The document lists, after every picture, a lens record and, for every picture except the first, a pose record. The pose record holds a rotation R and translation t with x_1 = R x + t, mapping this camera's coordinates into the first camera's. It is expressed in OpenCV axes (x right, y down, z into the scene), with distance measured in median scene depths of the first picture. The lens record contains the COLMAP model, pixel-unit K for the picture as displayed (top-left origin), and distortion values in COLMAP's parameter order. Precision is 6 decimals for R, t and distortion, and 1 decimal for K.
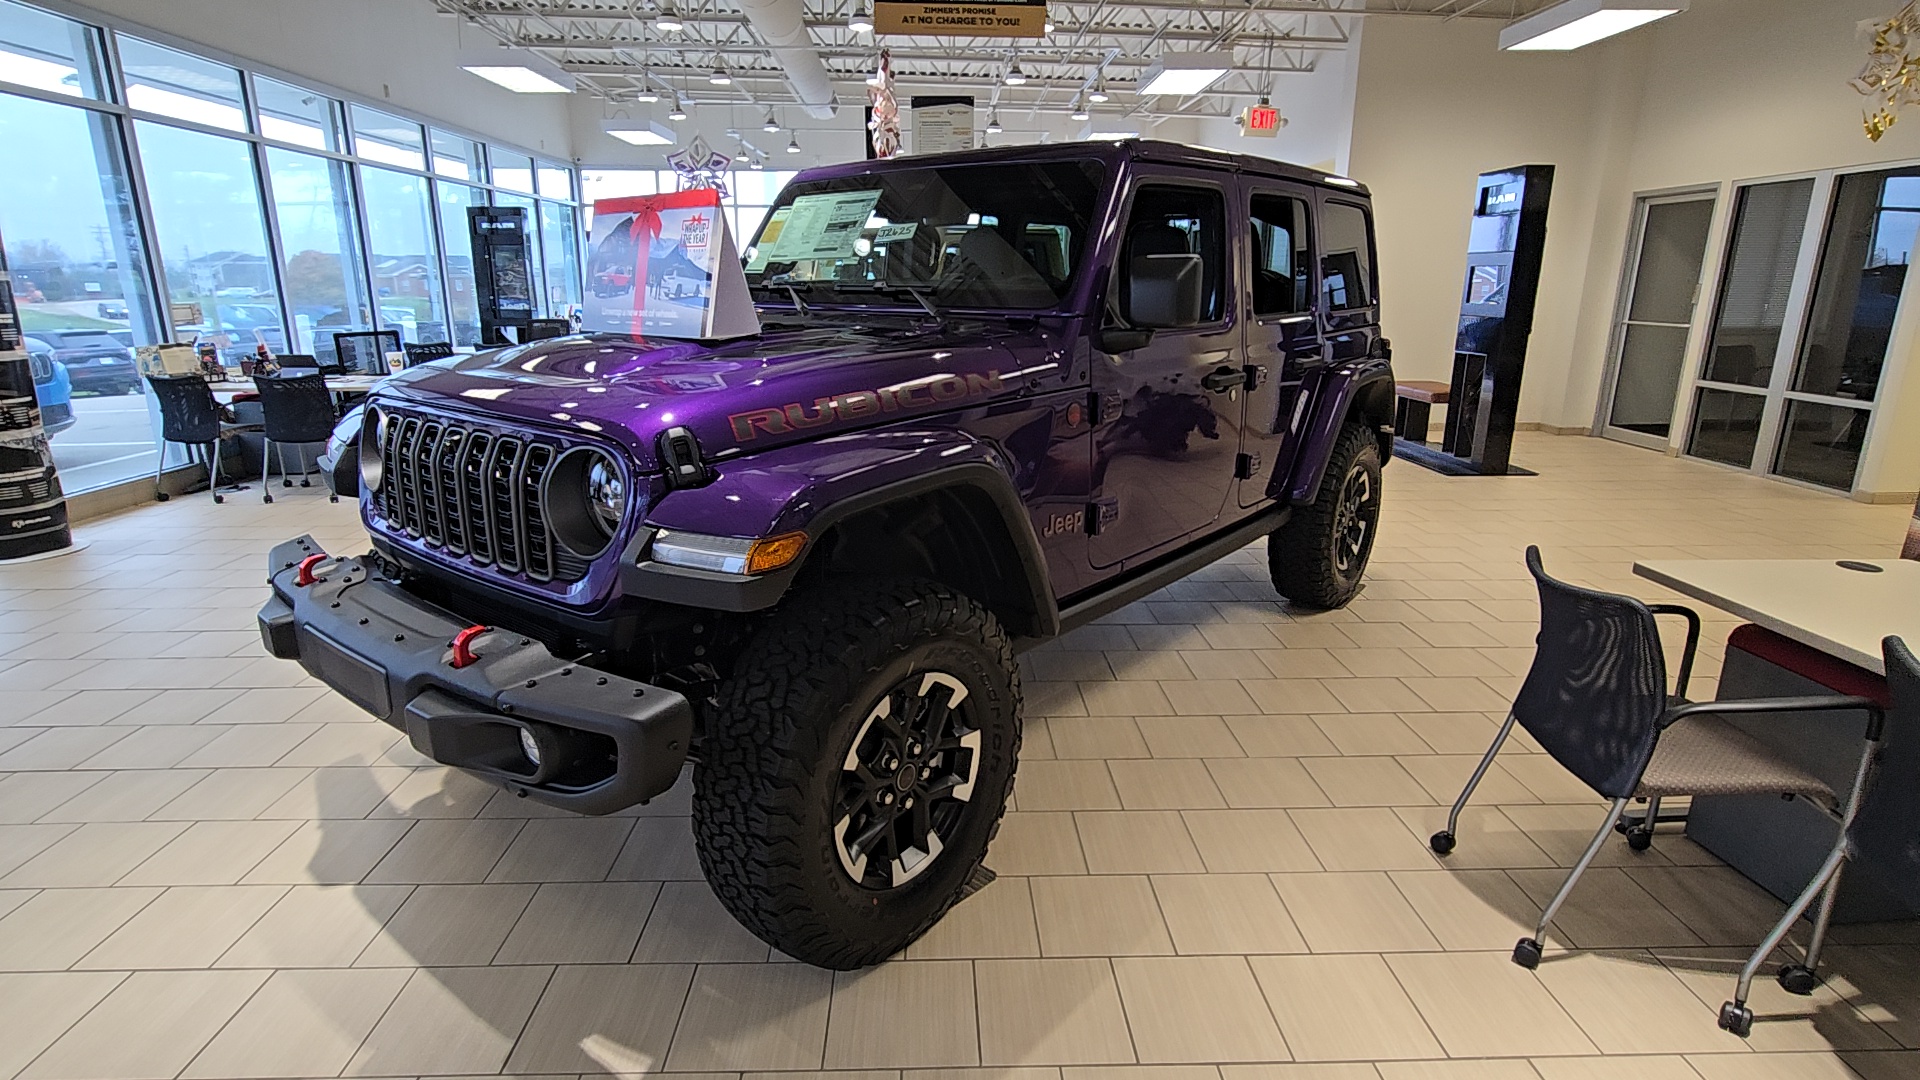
lens RADIAL K [[967.0, 0, 941.9], [0, 967.0, 538.3], [0, 0, 1]] dist [0.002961, -0.000751]
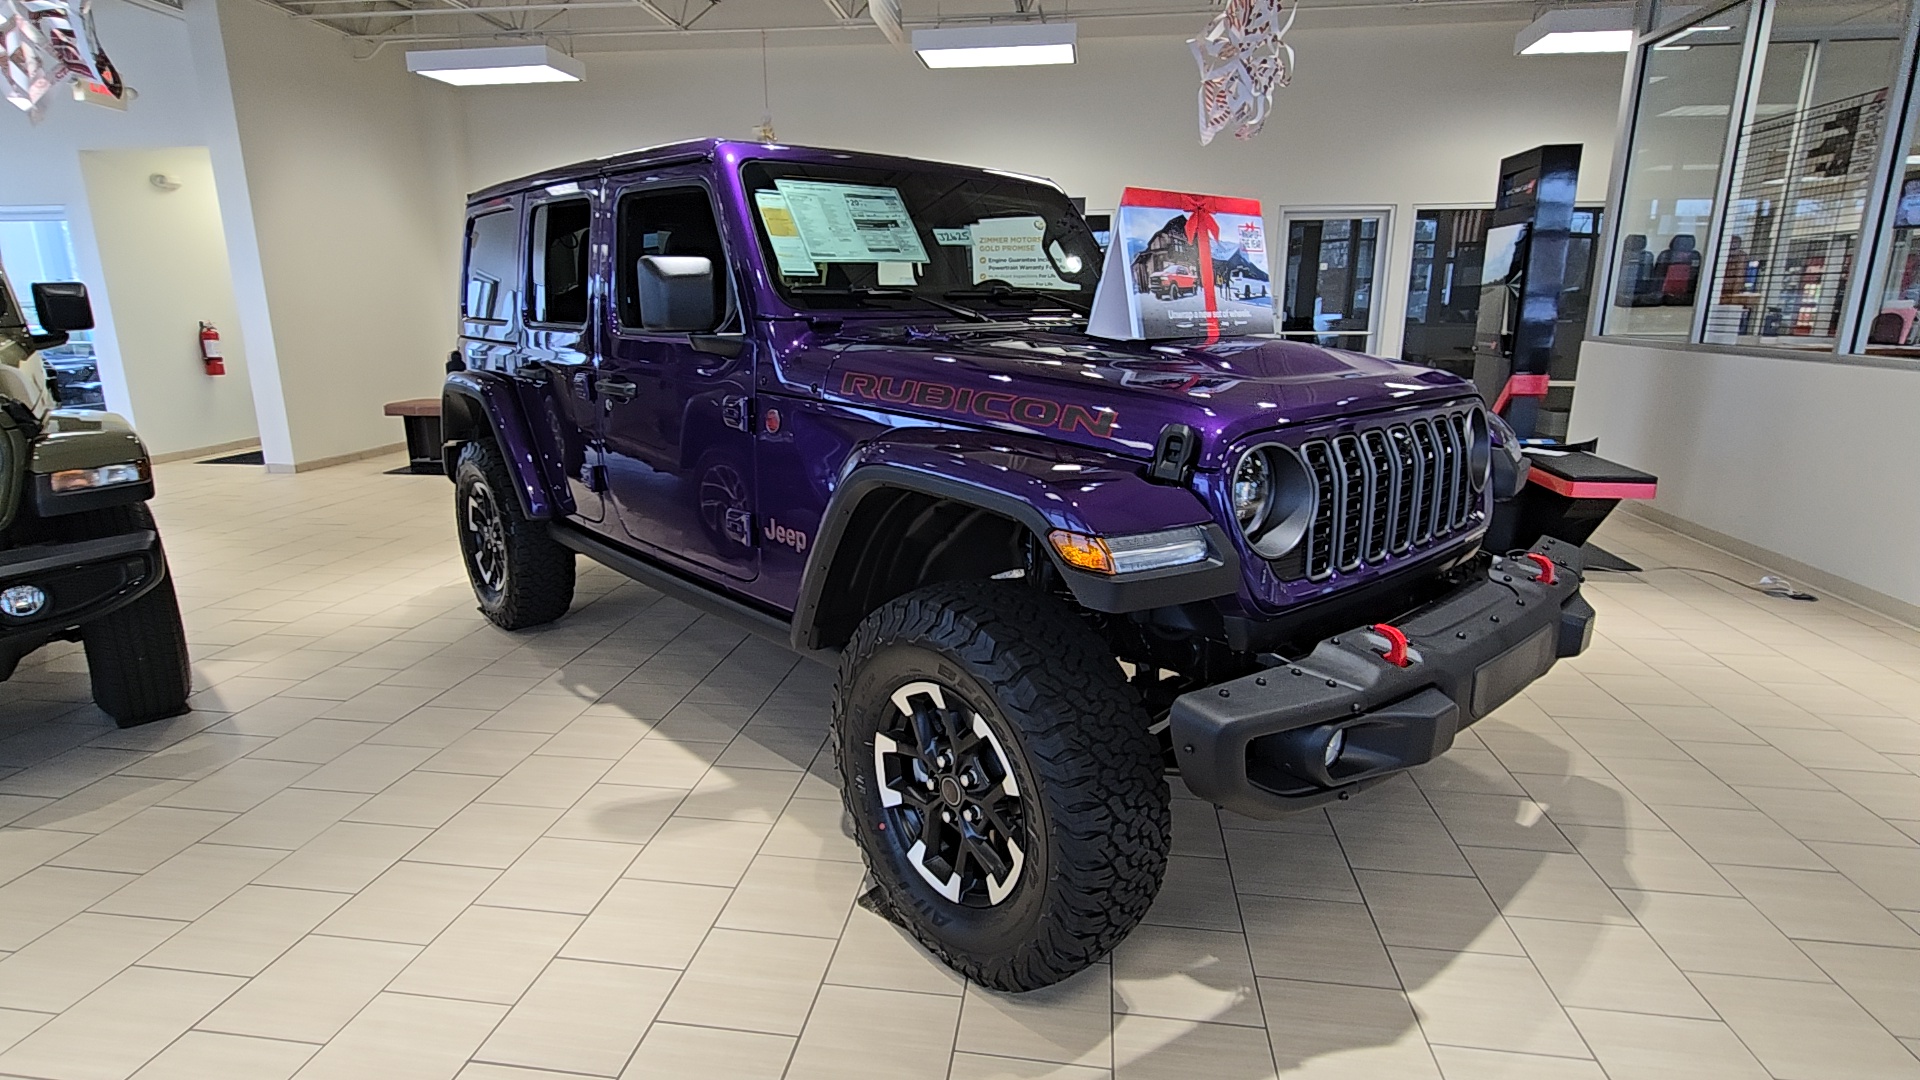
lens RADIAL K [[967.0, 0, 944.1], [0, 967.0, 542.0], [0, 0, 1]] dist [0.002961, -0.000751]
pose [[0.168478, -0.243448, 0.955169, -1.339092], [0.259754, 0.945735, 0.195227, -0.272810], [-0.950864, 0.215218, 0.222572, 1.073917]]
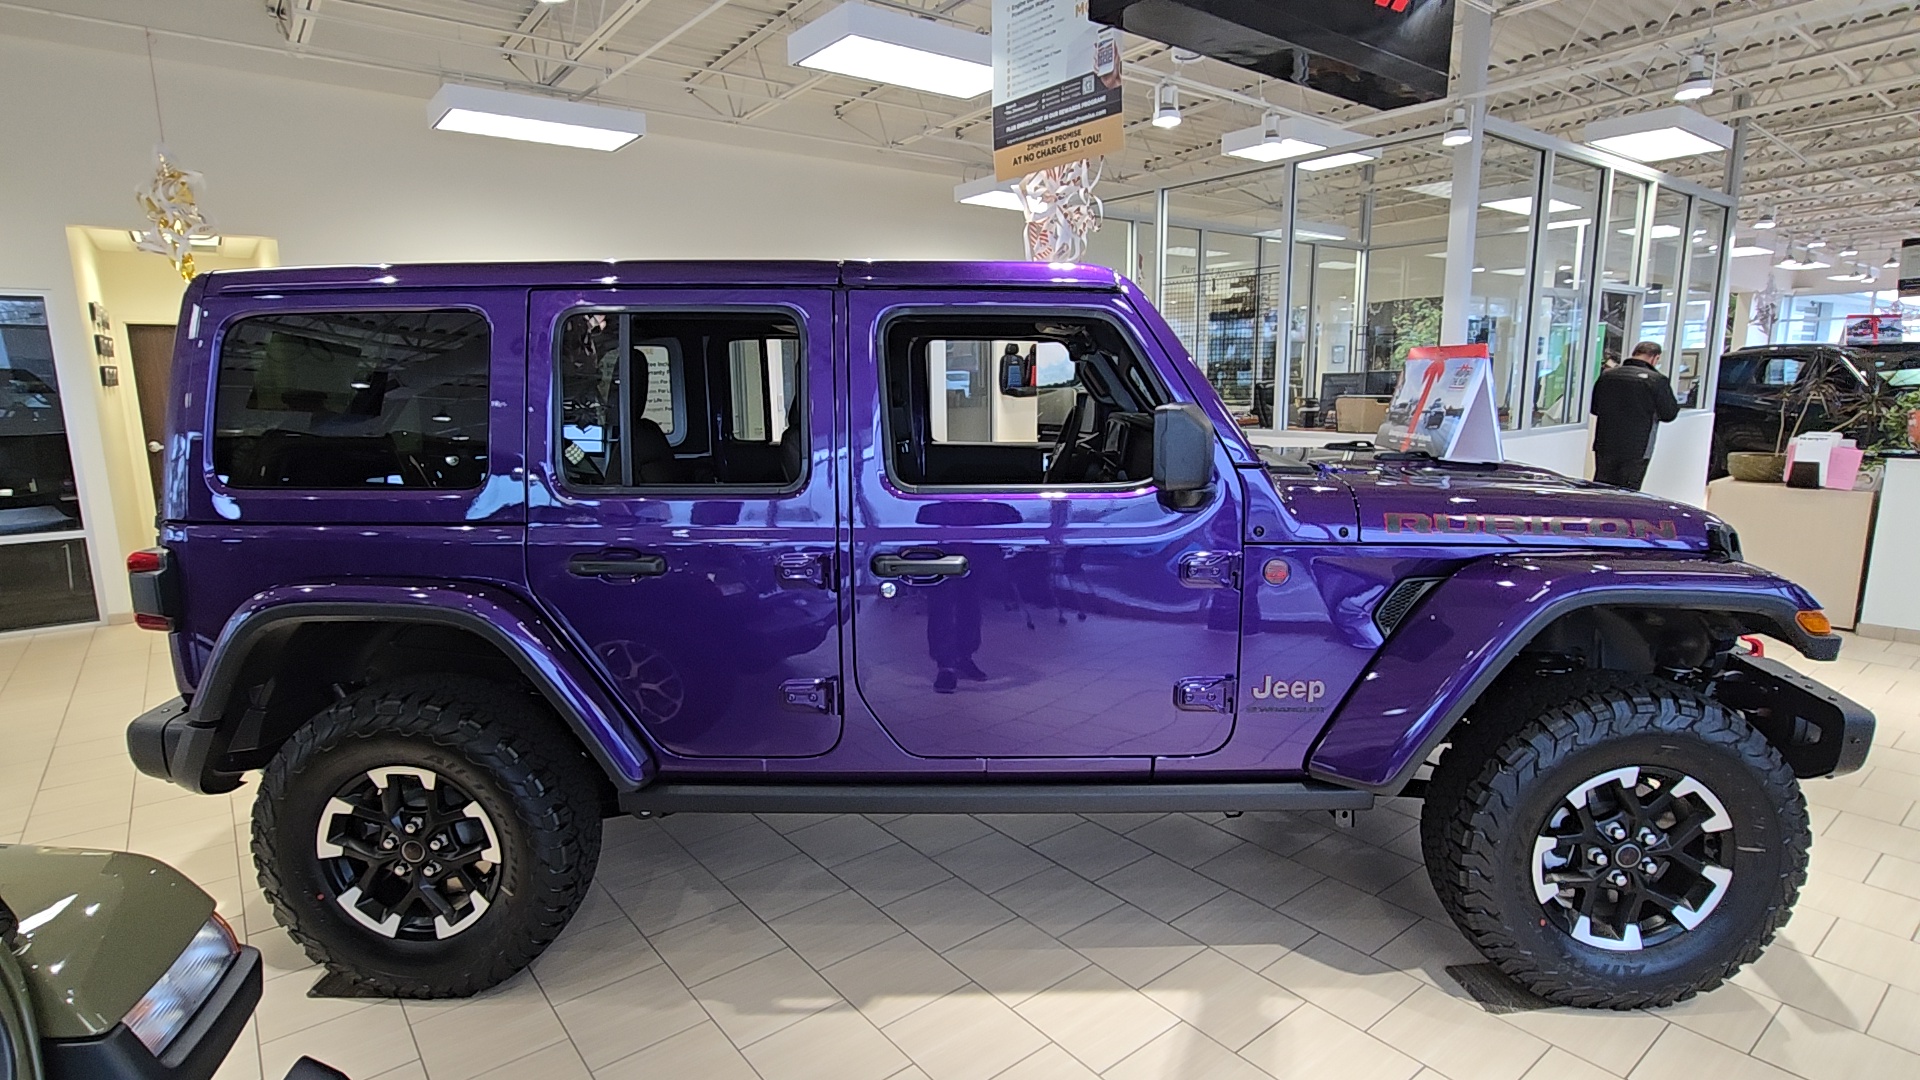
lens RADIAL K [[967.0, 0, 949.2], [0, 967.0, 540.2], [0, 0, 1]] dist [0.002961, -0.000751]
pose [[-0.601390, -0.130358, 0.788249, -0.918250], [0.220014, 0.921433, 0.320242, -0.652826], [-0.768065, 0.366016, -0.525460, 2.197857]]
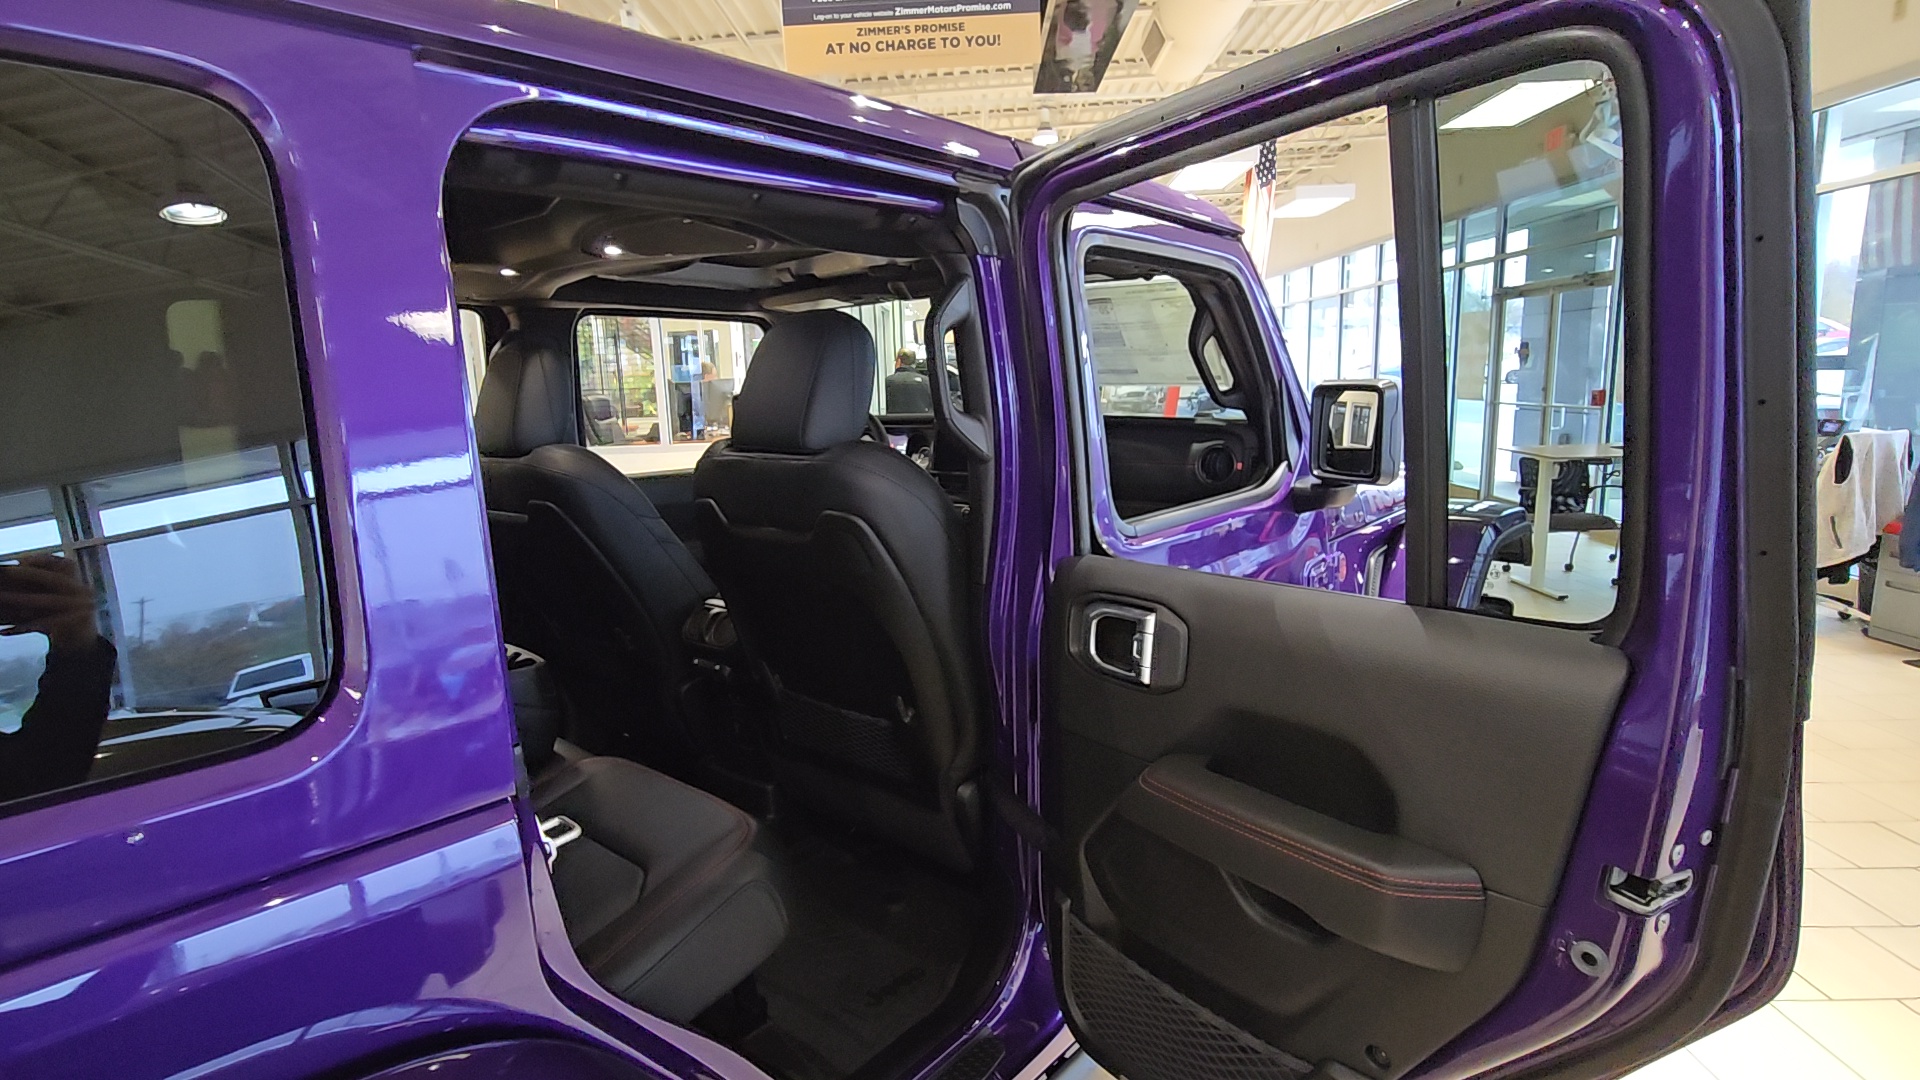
lens RADIAL K [[967.0, 0, 956.3], [0, 967.0, 546.1], [0, 0, 1]] dist [0.002961, -0.000751]
pose [[-0.998738, 0.024241, 0.043984, -0.042824], [0.040745, 0.903116, 0.427460, -0.649359], [-0.029360, 0.428712, -0.902964, 2.245129]]
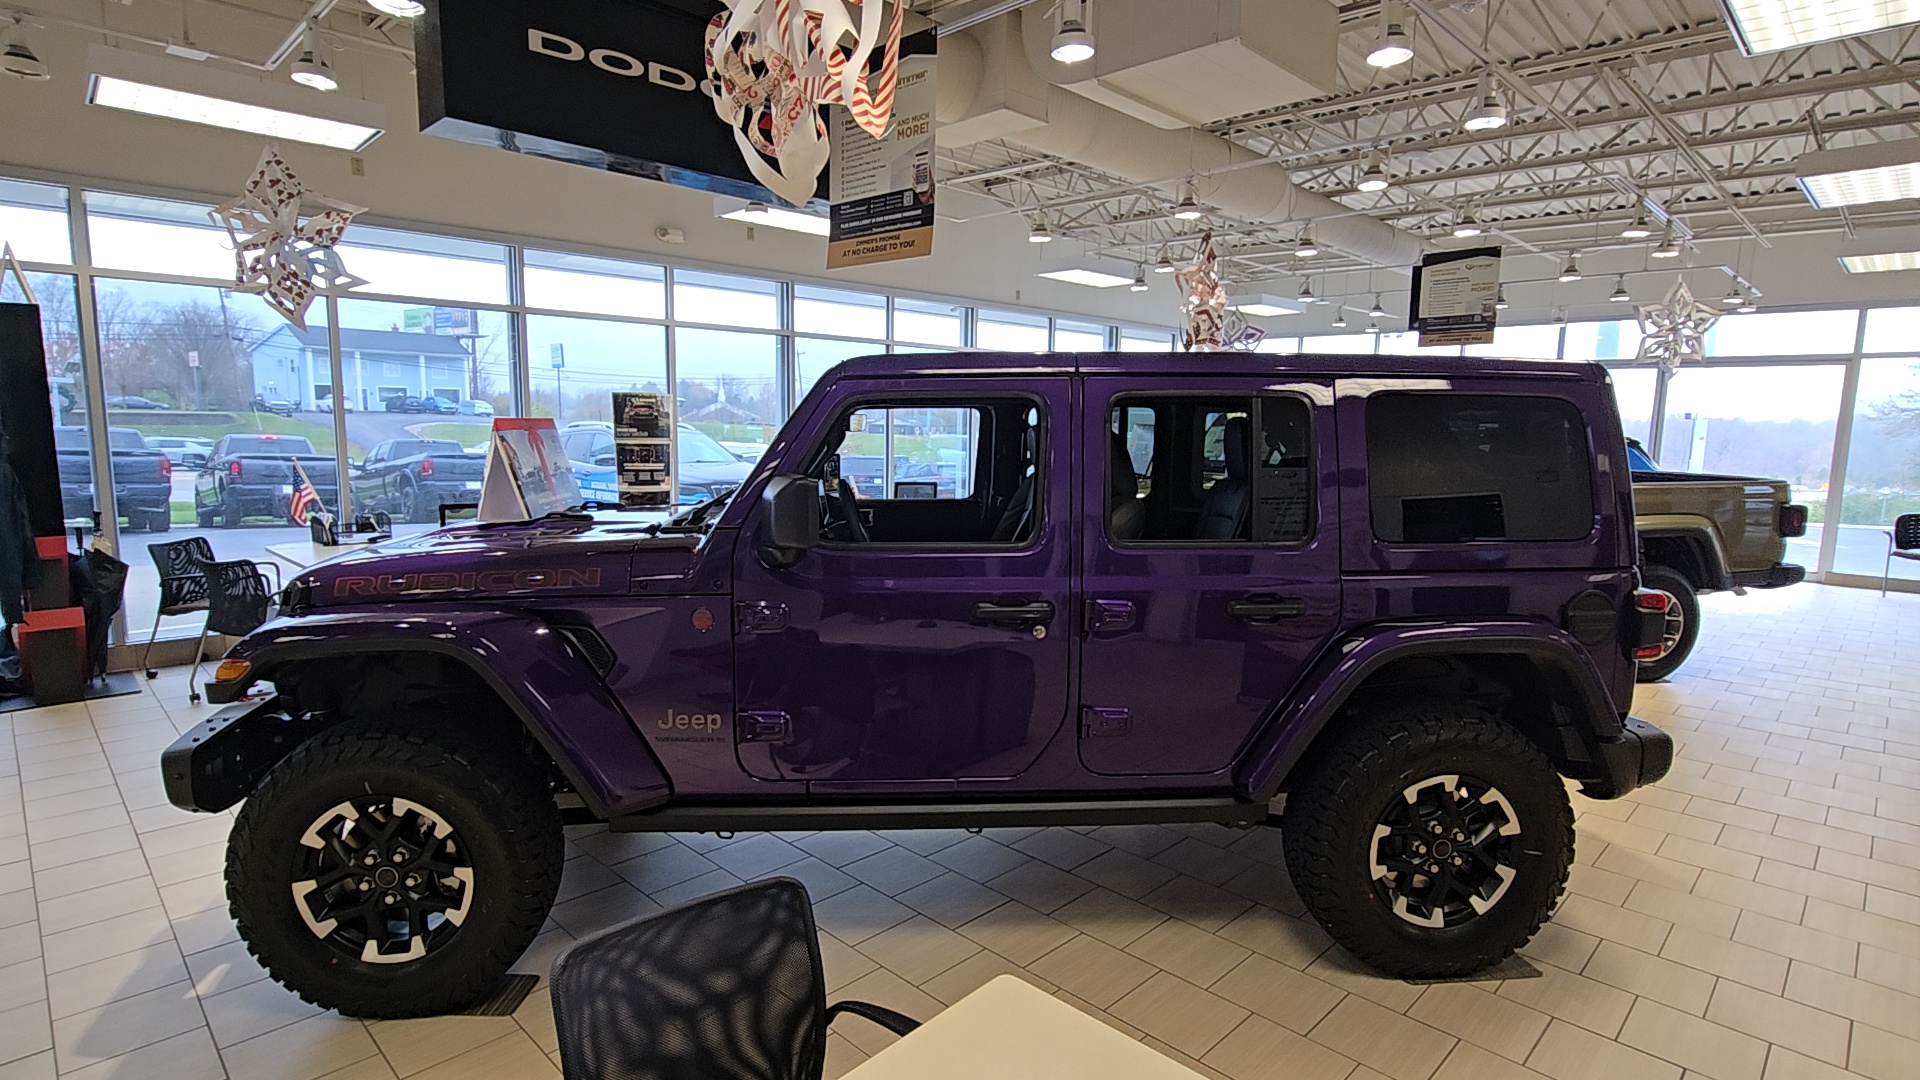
lens RADIAL K [[967.0, 0, 953.4], [0, 967.0, 542.9], [0, 0, 1]] dist [0.002961, -0.000751]
pose [[0.695061, 0.098959, -0.712107, 1.130443], [-0.199751, 0.978066, -0.059052, -0.213939], [0.690644, 0.183289, 0.699583, 0.466915]]
